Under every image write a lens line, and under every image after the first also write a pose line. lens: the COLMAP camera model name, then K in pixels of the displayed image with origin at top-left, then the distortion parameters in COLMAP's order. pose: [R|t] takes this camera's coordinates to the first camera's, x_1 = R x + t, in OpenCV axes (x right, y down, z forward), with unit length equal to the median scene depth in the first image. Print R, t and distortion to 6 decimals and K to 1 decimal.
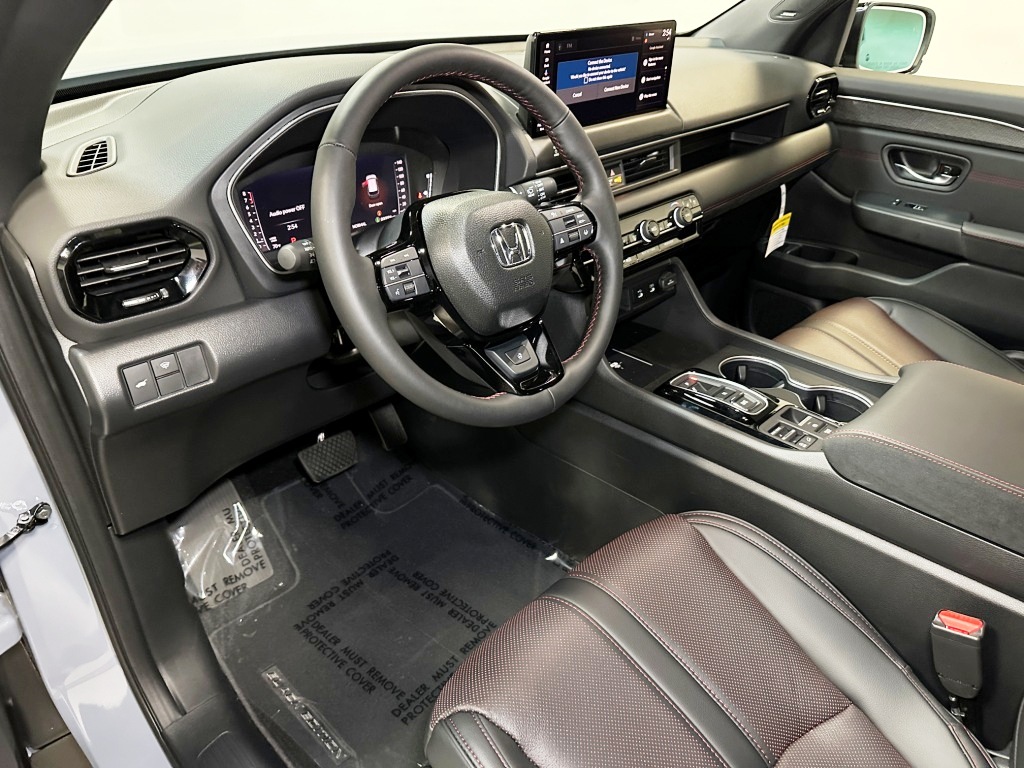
lens RADIAL K [[725.2, 0, 508.2], [0, 725.2, 395.2], [0, 0, 1]] dist [0.027641, -0.049117]
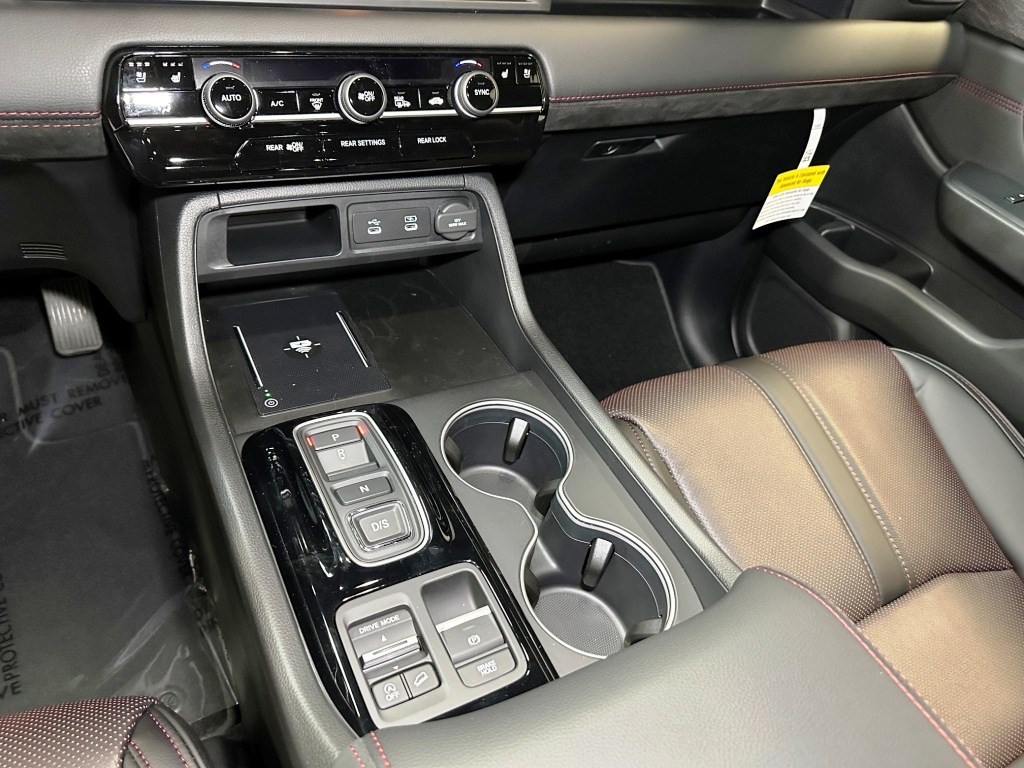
lens RADIAL K [[725.2, 0, 524.9], [0, 725.2, 405.7], [0, 0, 1]] dist [0.027641, -0.049117]
pose [[0.944020, 0.310116, -0.112489, 0.308402], [-0.286359, 0.939638, 0.187293, -0.120327], [0.163781, -0.144596, 0.975842, 0.401698]]
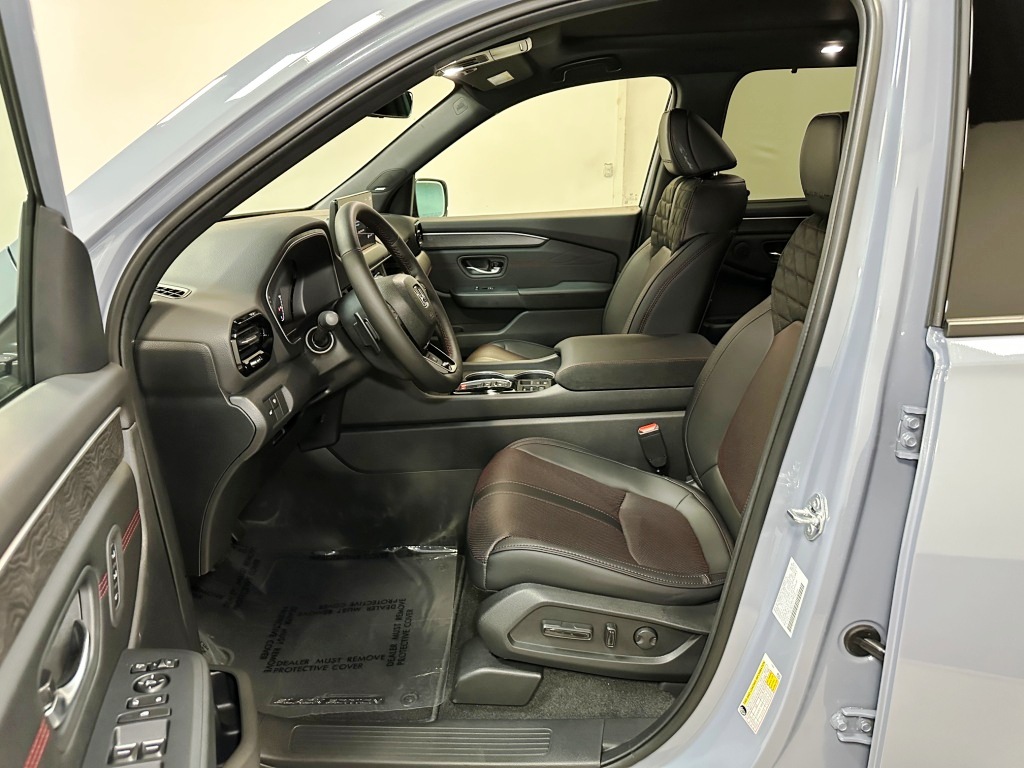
lens RADIAL K [[725.2, 0, 508.5], [0, 725.2, 394.4], [0, 0, 1]] dist [0.027641, -0.049117]
pose [[0.736288, -0.248766, 0.629282, -0.525442], [0.386810, 0.917780, -0.089770, 0.133995], [-0.555210, 0.309509, 0.771975, -0.233178]]
